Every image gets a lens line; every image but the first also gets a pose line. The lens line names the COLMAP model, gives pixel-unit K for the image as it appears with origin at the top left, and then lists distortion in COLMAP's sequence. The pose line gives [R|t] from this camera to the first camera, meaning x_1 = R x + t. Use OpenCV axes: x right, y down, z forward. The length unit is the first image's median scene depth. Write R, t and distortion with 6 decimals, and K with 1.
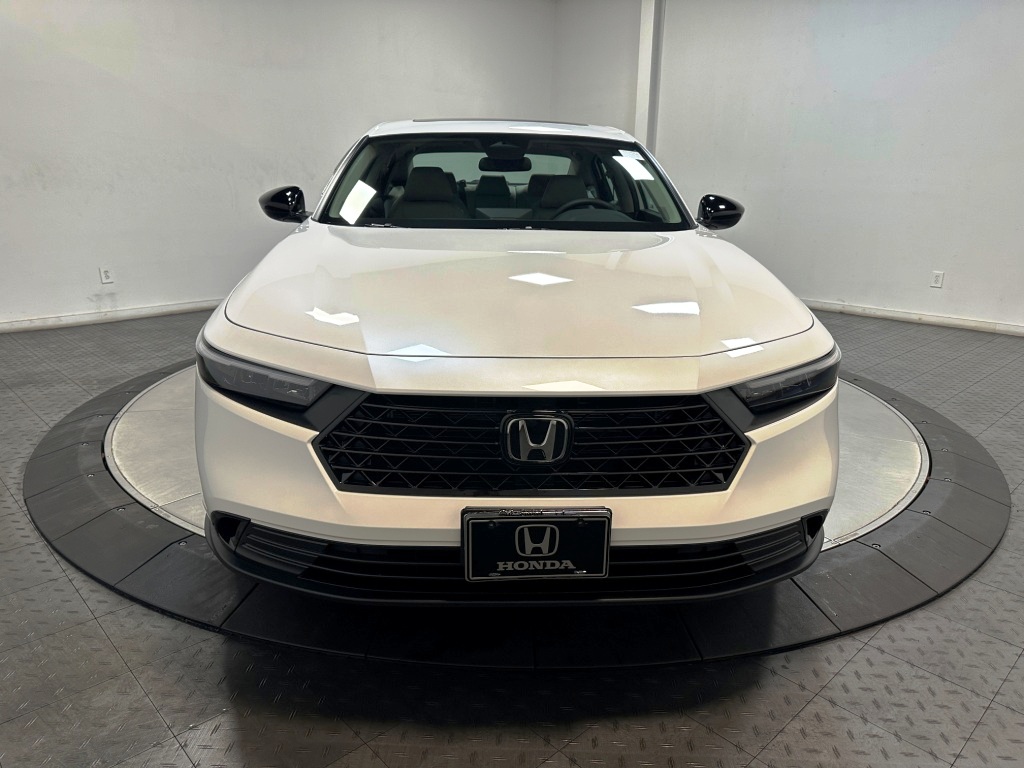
lens RADIAL K [[747.7, 0, 515.5], [0, 747.7, 391.1], [0, 0, 1]] dist [0.038540, -0.057801]
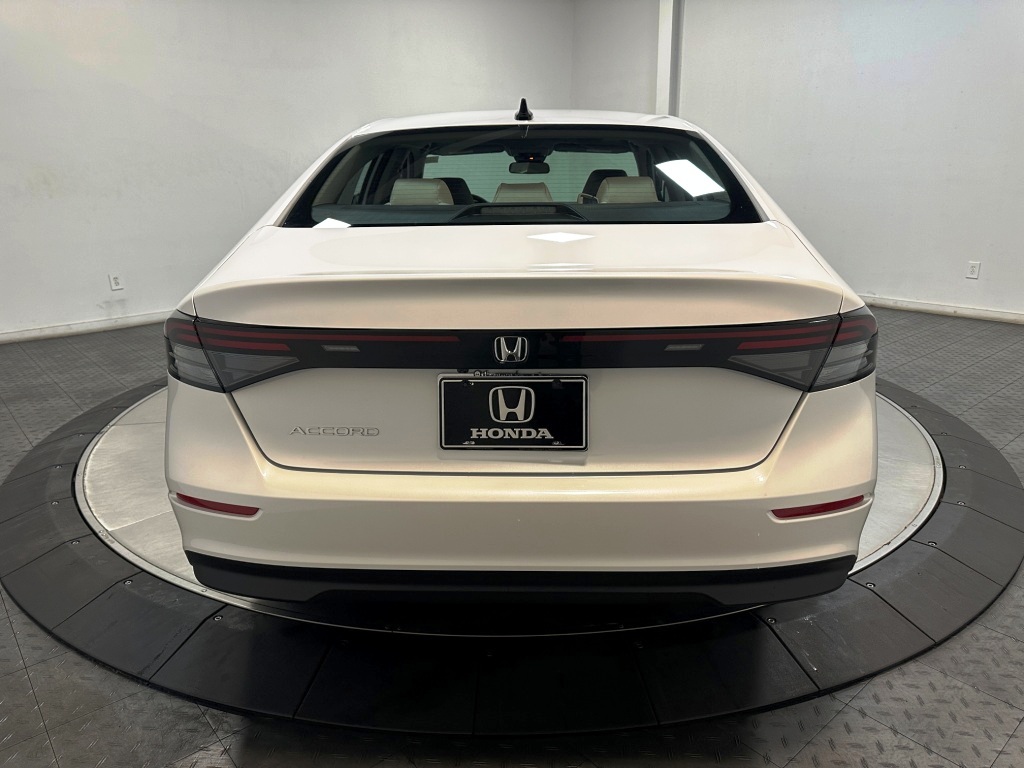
lens RADIAL K [[747.7, 0, 518.2], [0, 747.7, 389.8], [0, 0, 1]] dist [0.038540, -0.057801]
pose [[0.998695, -0.009971, -0.050081, 0.087724], [0.010667, 0.999850, 0.013654, -0.042486], [0.049937, -0.014171, 0.998652, 0.060619]]
